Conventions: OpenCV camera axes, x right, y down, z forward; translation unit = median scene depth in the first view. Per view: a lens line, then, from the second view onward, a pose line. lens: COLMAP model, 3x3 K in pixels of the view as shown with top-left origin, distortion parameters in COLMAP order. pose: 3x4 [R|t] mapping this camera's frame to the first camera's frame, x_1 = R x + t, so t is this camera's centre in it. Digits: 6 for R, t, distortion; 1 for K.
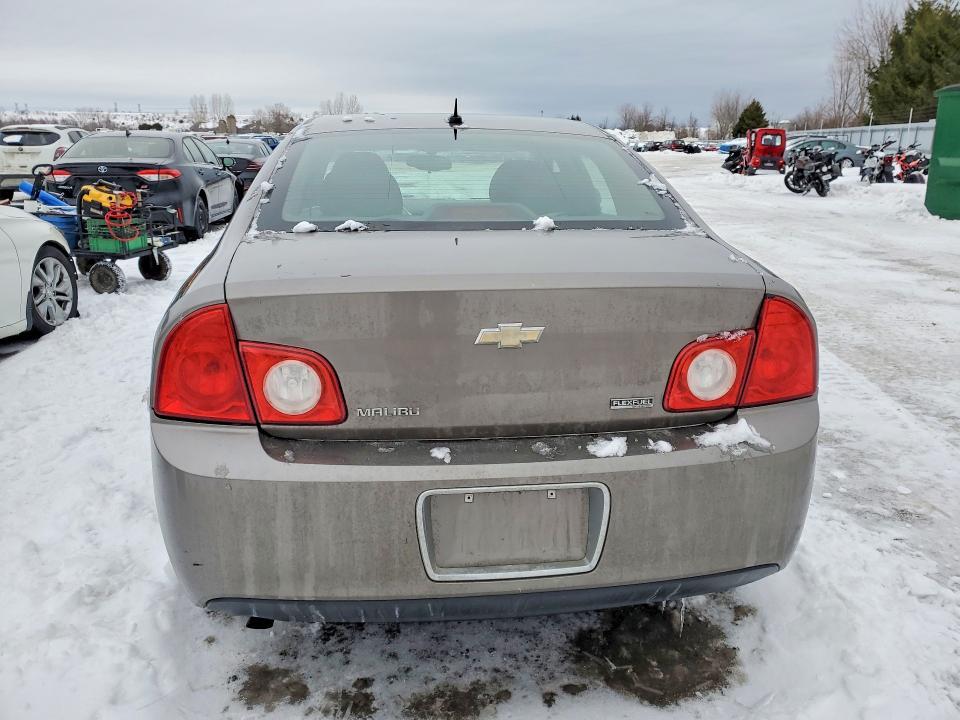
lens RADIAL K [[768.5, 0, 480.0], [0, 768.5, 360.0], [0, 0, 1]] dist [0.005132, -0.007038]
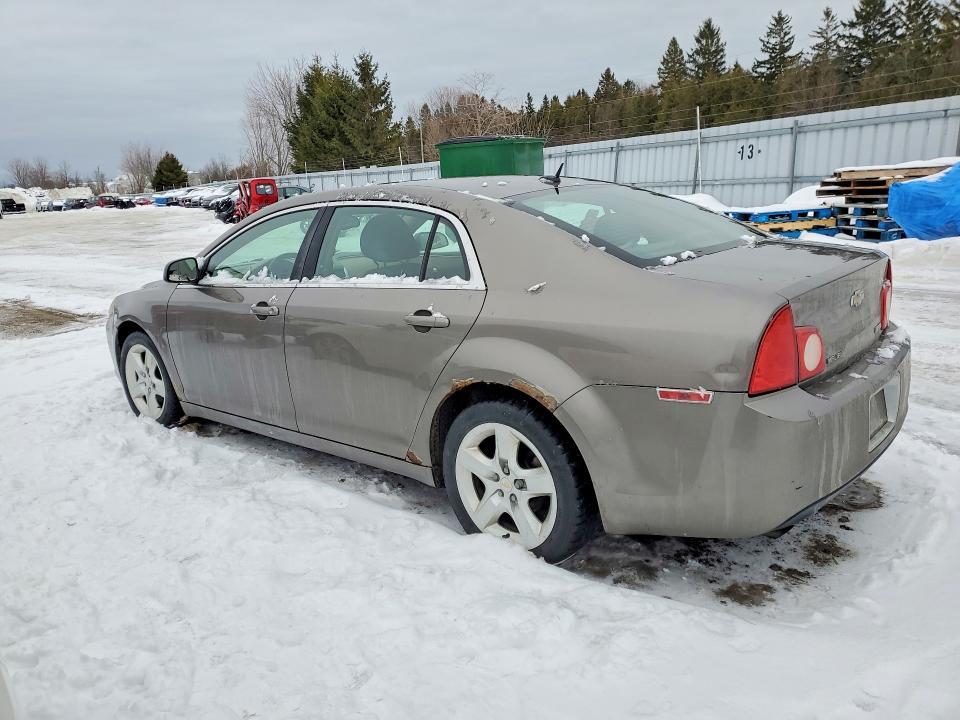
lens RADIAL K [[768.5, 0, 480.0], [0, 768.5, 360.0], [0, 0, 1]] dist [0.005132, -0.007038]
pose [[0.729171, -0.195376, 0.655849, -0.098523], [0.234933, 0.971601, 0.028240, -0.008505], [-0.642741, 0.133489, 0.754363, 0.015848]]
